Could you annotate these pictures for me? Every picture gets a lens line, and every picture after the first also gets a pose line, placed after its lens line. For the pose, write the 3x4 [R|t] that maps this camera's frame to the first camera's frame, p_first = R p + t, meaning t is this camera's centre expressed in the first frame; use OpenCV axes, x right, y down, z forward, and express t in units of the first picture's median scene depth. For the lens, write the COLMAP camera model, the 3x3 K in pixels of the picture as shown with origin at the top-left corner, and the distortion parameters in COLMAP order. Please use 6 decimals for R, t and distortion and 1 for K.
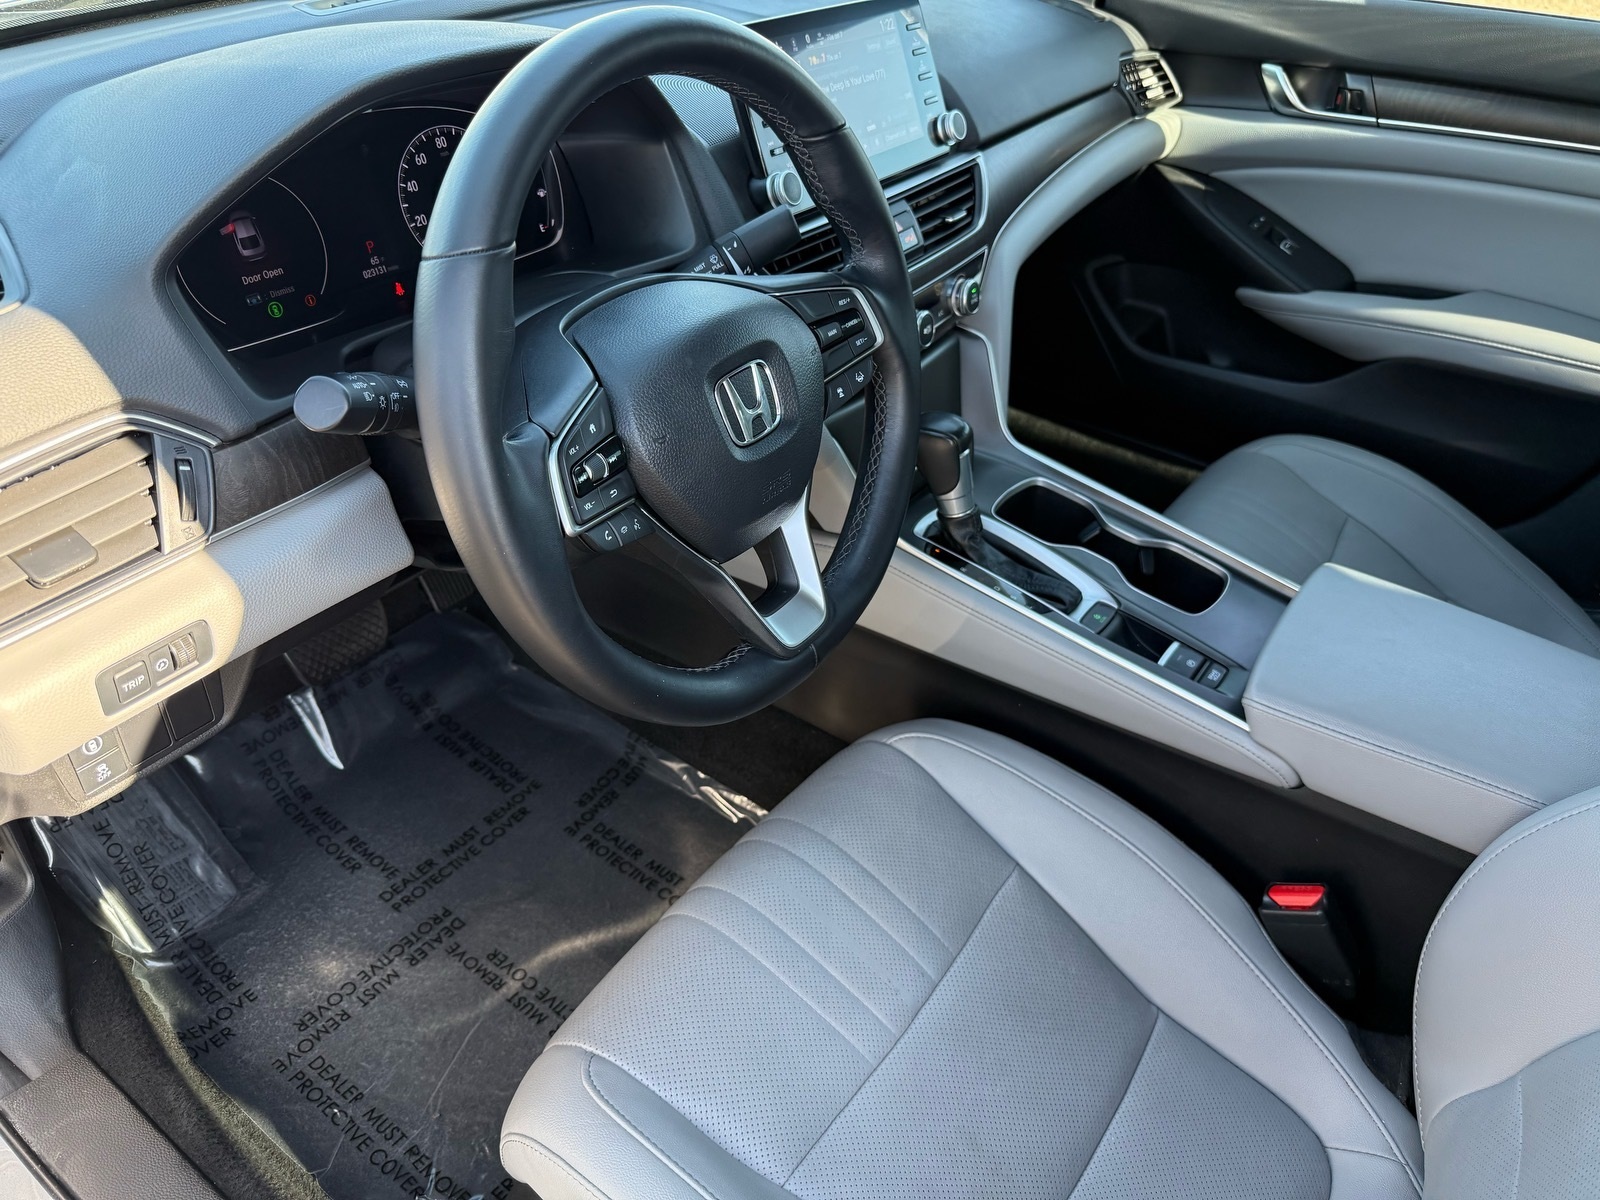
lens RADIAL K [[1206.9, 0, 800.0], [0, 1206.9, 600.0], [0, 0, 1]] dist [0.117621, -0.206920]
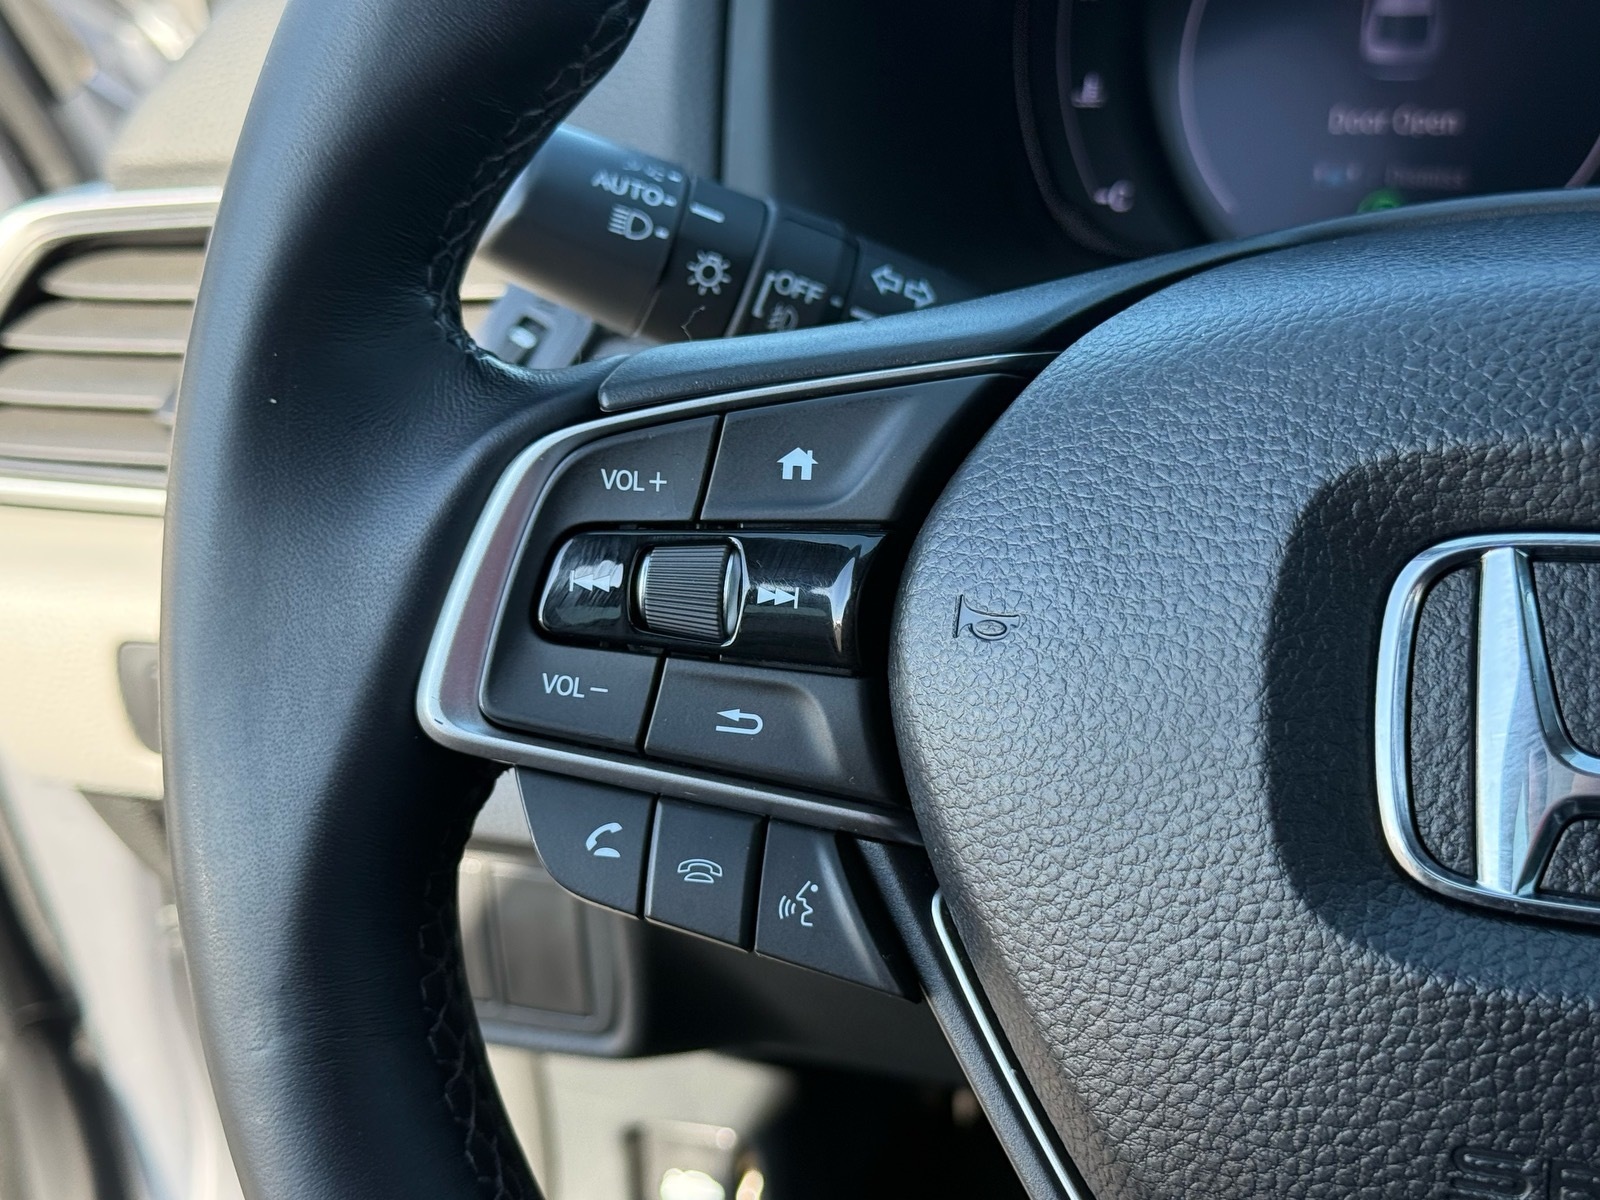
lens RADIAL K [[2458.2, 0, 745.2], [0, 2458.2, 599.7], [0, 0, 1]] dist [0.148875, -0.187859]
pose [[0.175920, 0.253638, -0.951168, 0.245982], [-0.514069, 0.847692, 0.130967, -0.135126], [0.839515, 0.465926, 0.279513, 0.647145]]
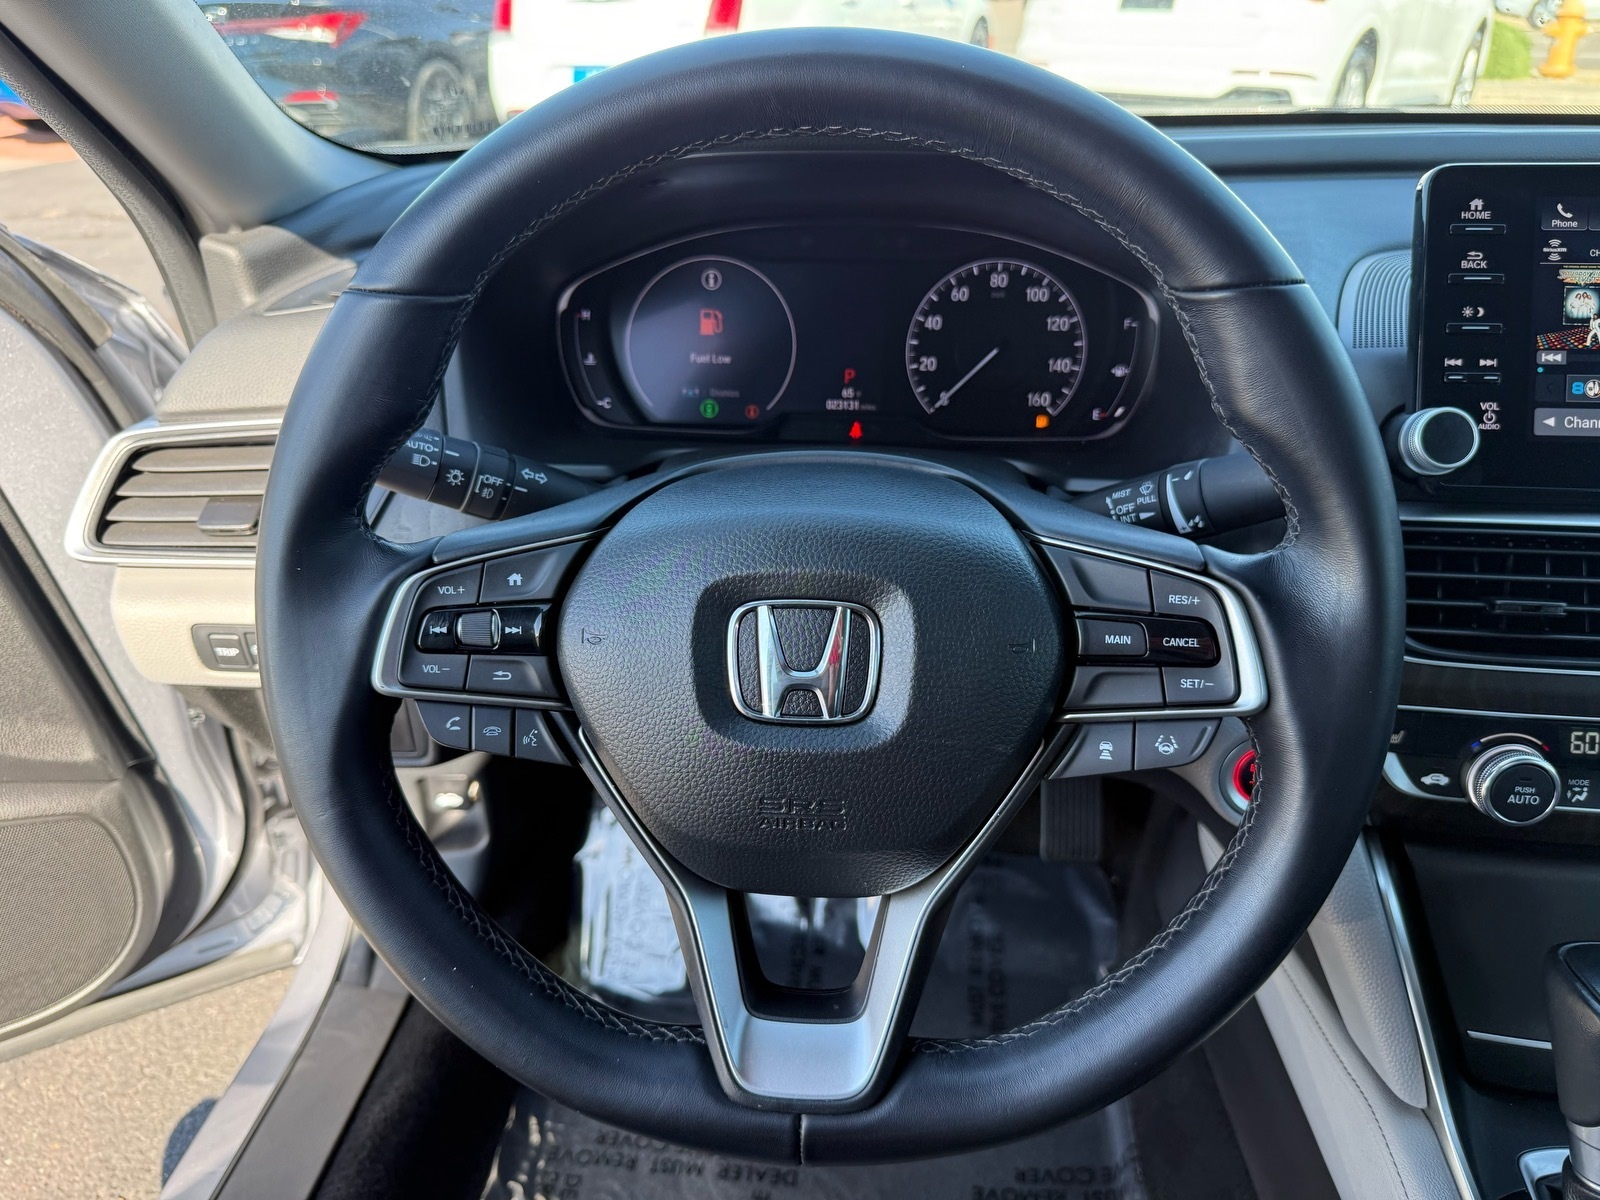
lens RADIAL K [[1161.2, 0, 776.5], [0, 1161.2, 613.8], [0, 0, 1]] dist [0.082650, -0.100192]
pose [[0.469567, 0.333148, -0.817630, 0.335323], [-0.473079, 0.876853, 0.085587, -0.188625], [0.745454, 0.346615, 0.569347, 0.558589]]
